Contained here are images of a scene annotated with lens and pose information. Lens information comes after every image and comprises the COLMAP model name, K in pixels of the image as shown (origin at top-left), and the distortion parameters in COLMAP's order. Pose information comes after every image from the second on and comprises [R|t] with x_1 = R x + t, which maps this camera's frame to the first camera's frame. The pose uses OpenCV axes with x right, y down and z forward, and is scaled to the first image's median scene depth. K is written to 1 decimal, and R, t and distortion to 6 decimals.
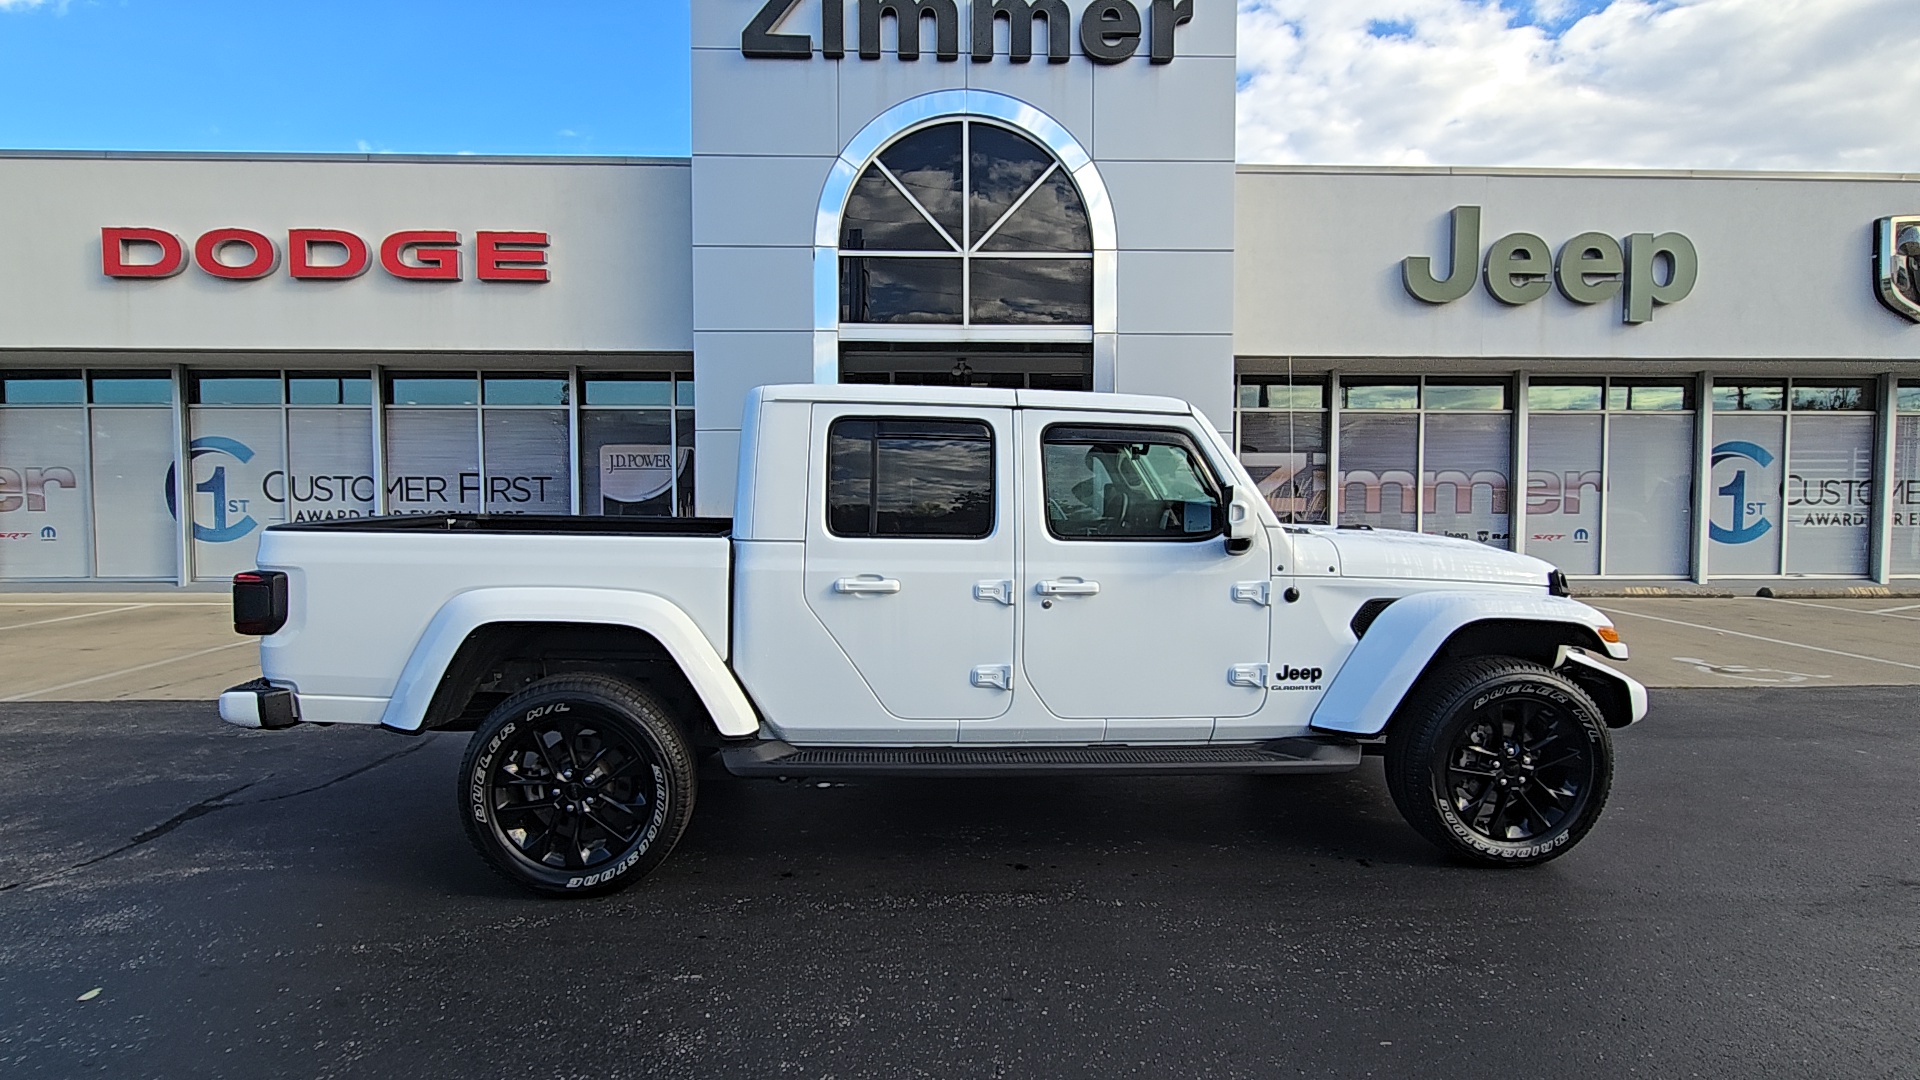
lens RADIAL K [[966.4, 0, 959.3], [0, 966.4, 541.5], [0, 0, 1]] dist [0.000709, -0.001444]
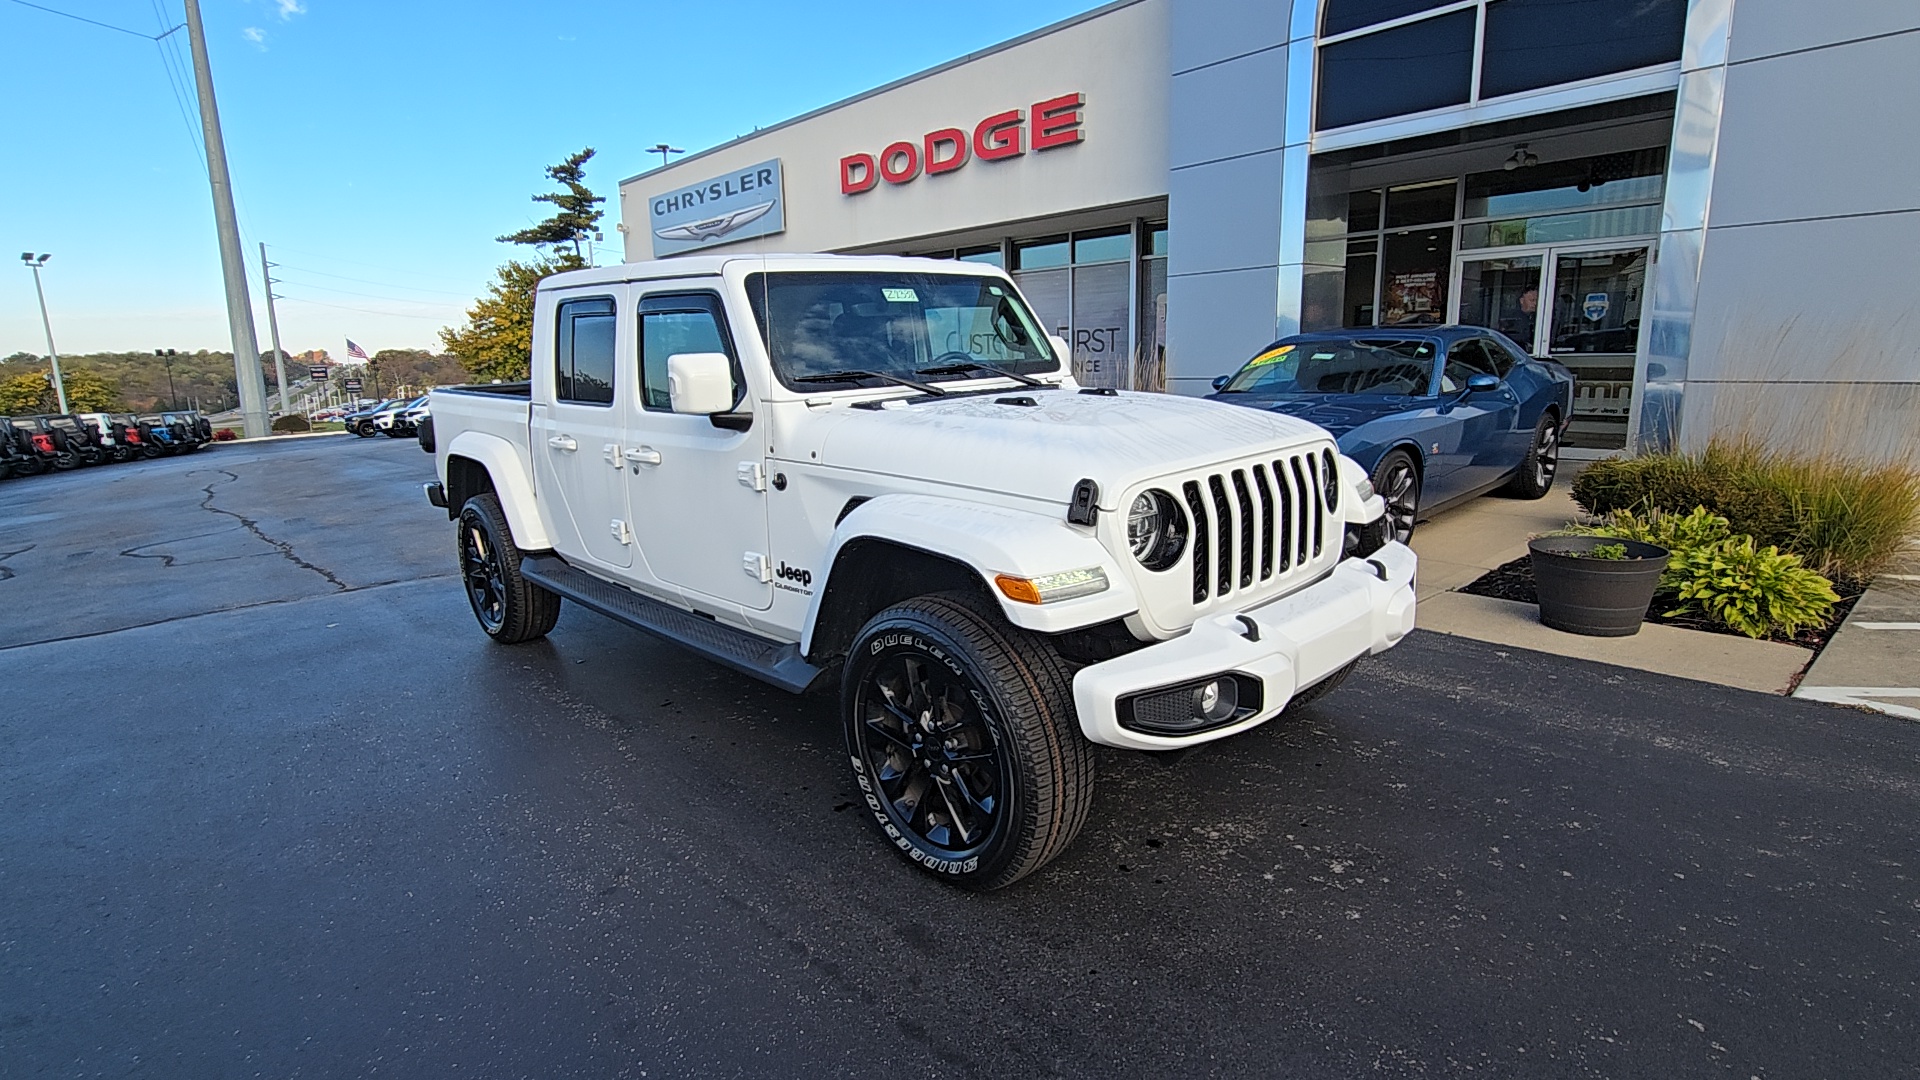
lens RADIAL K [[966.4, 0, 955.2], [0, 966.4, 546.3], [0, 0, 1]] dist [0.000709, -0.001444]
pose [[0.637595, 0.134696, -0.758504, 0.558710], [-0.004780, 0.985269, 0.170946, -0.018289], [0.770357, -0.105369, 0.628847, 0.290570]]
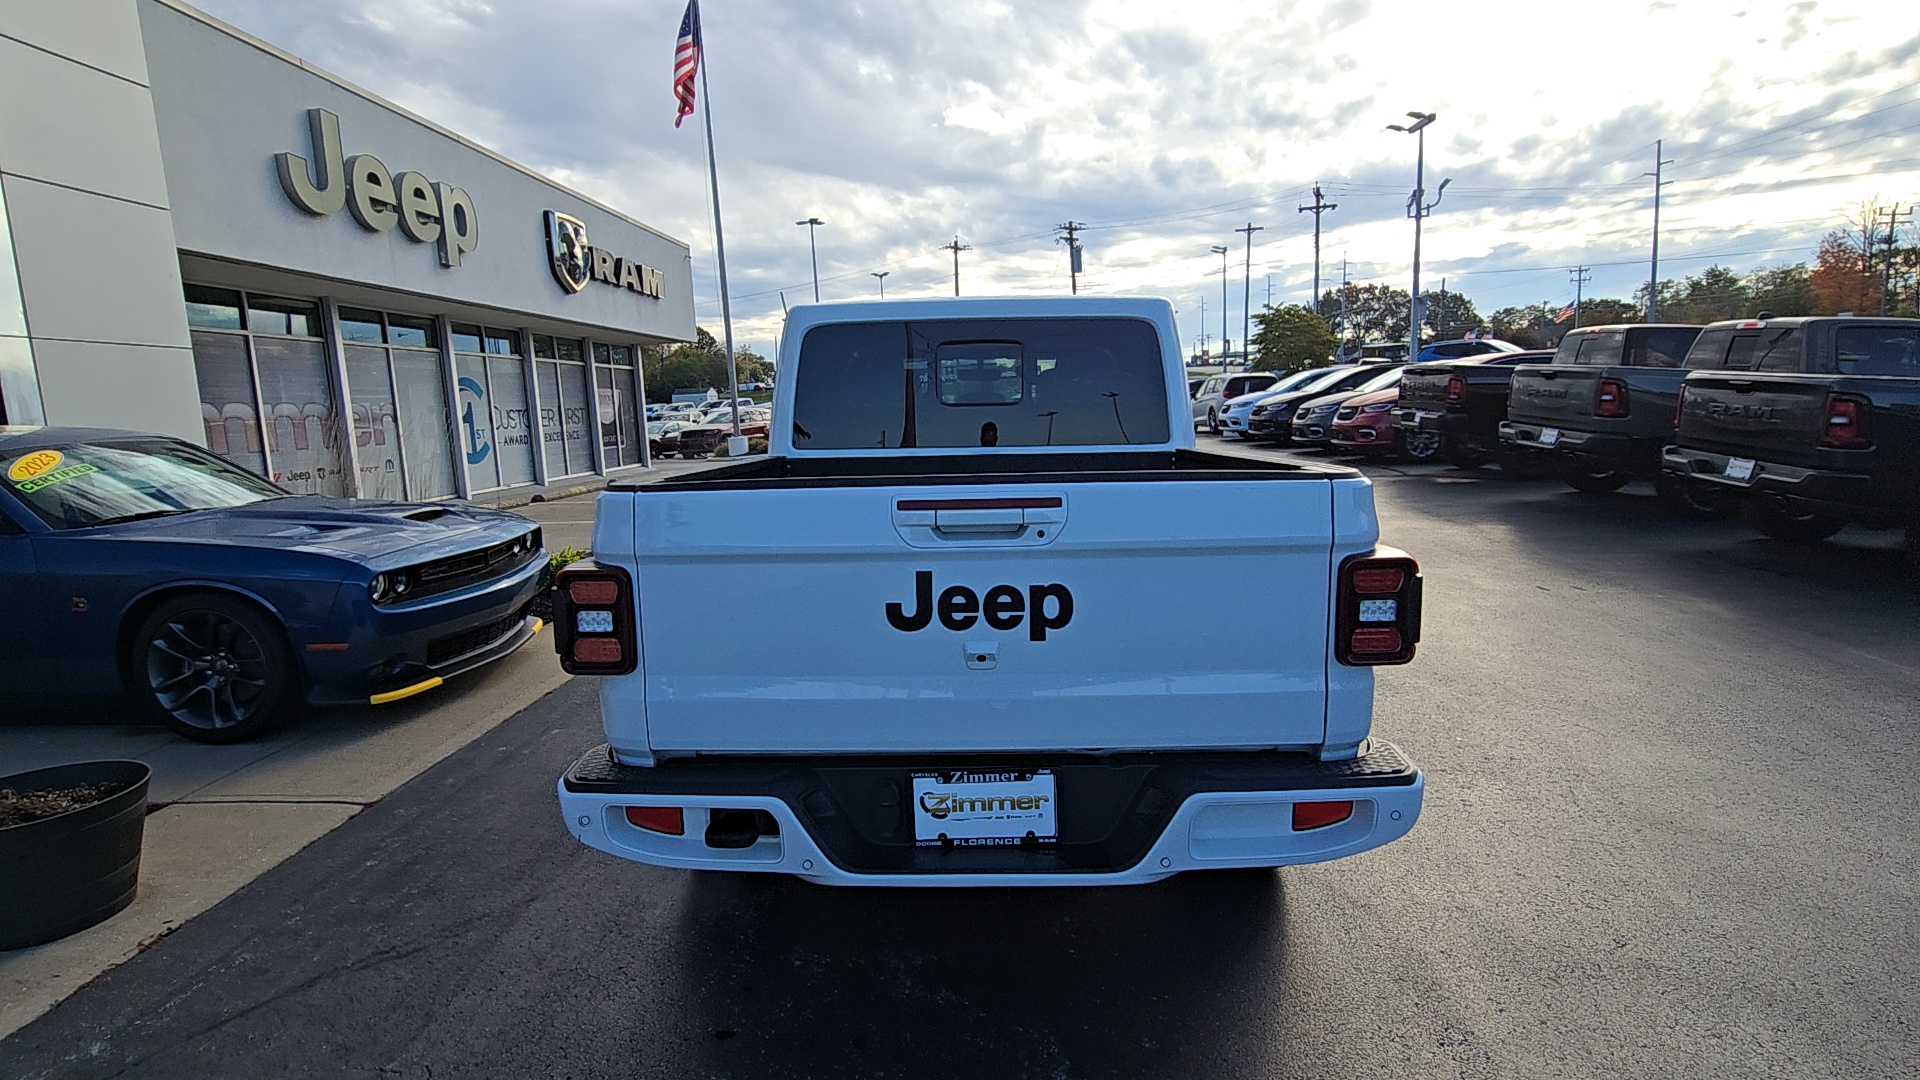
lens RADIAL K [[966.4, 0, 949.8], [0, 966.4, 538.0], [0, 0, 1]] dist [0.000709, -0.001444]
pose [[0.094315, -0.139761, 0.985683, -0.623746], [0.081055, 0.987888, 0.132318, -0.034331], [-0.992237, 0.067415, 0.104501, 0.573498]]
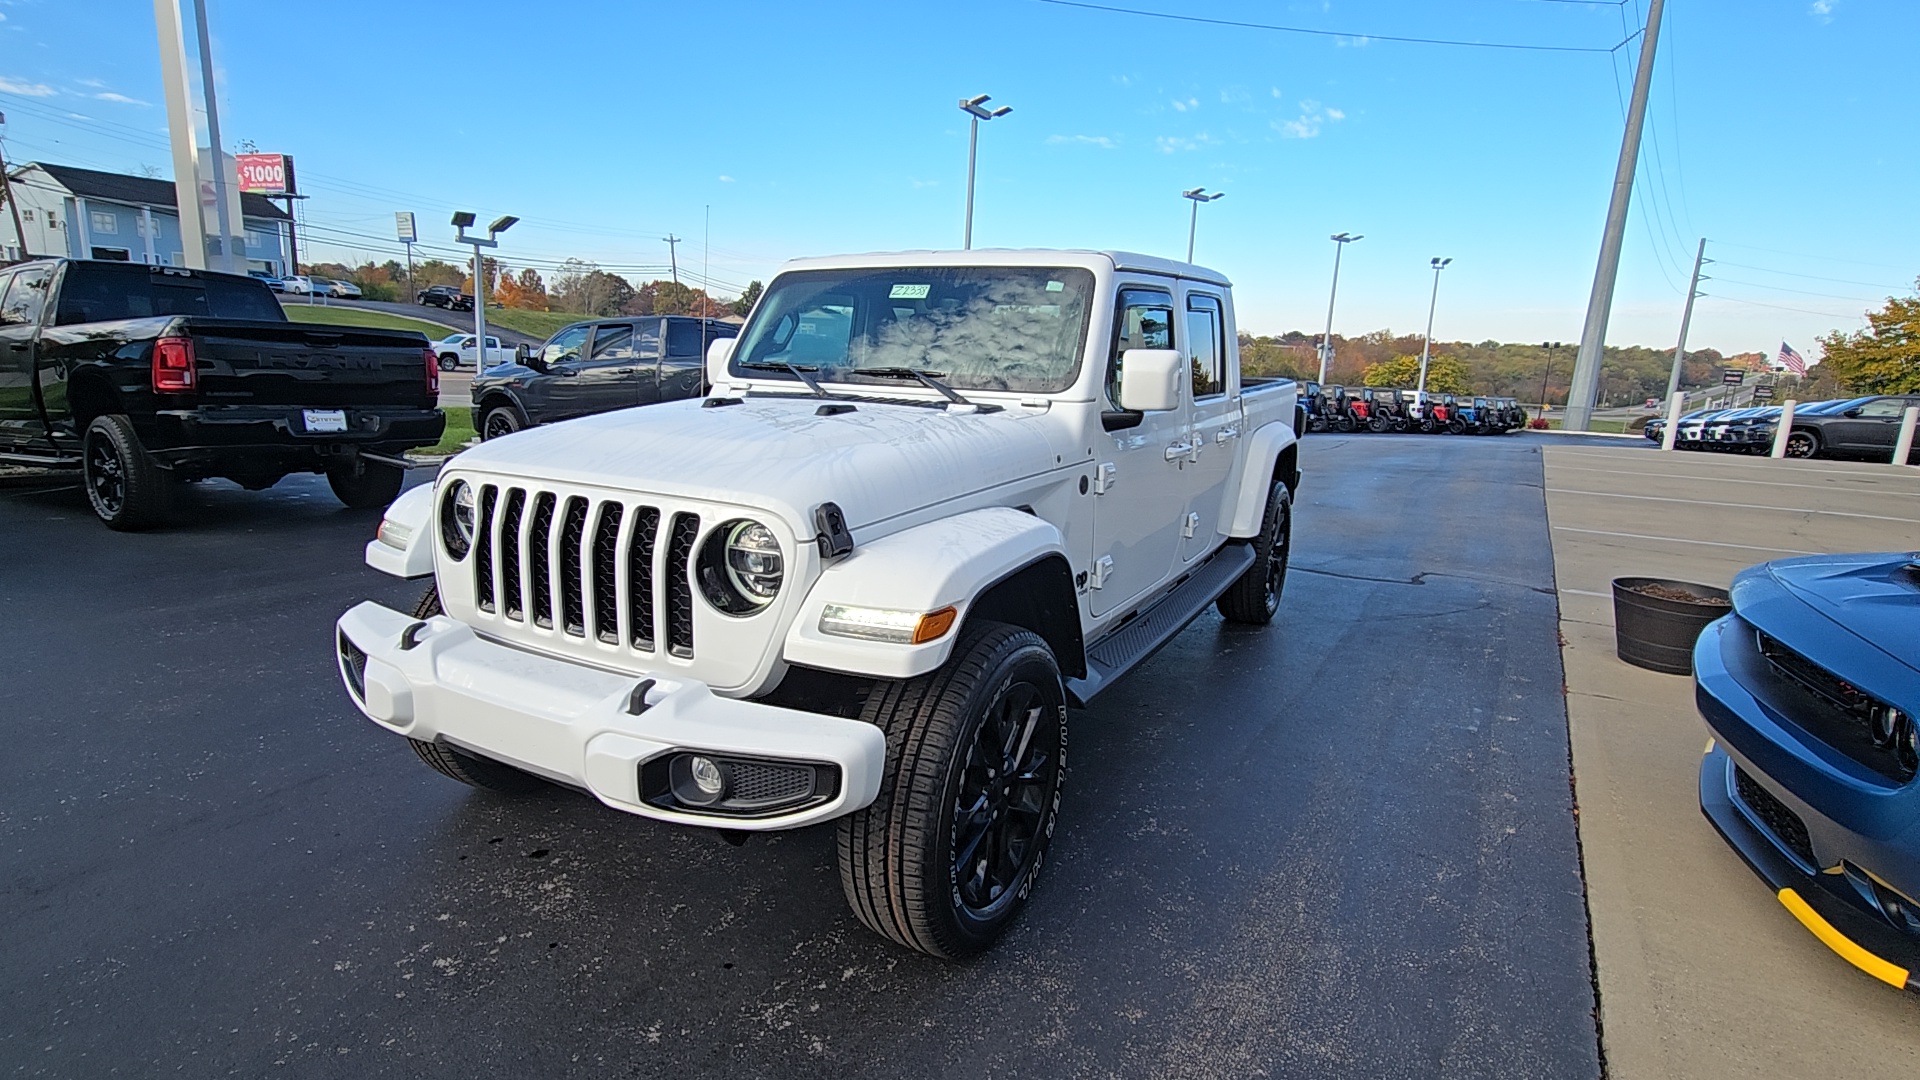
lens RADIAL K [[966.4, 0, 943.1], [0, 966.4, 547.2], [0, 0, 1]] dist [0.000709, -0.001444]
pose [[-0.544647, 0.154906, -0.824235, 0.538585], [-0.080759, 0.968540, 0.235391, -0.053366], [0.834768, 0.194769, -0.515003, 0.893433]]
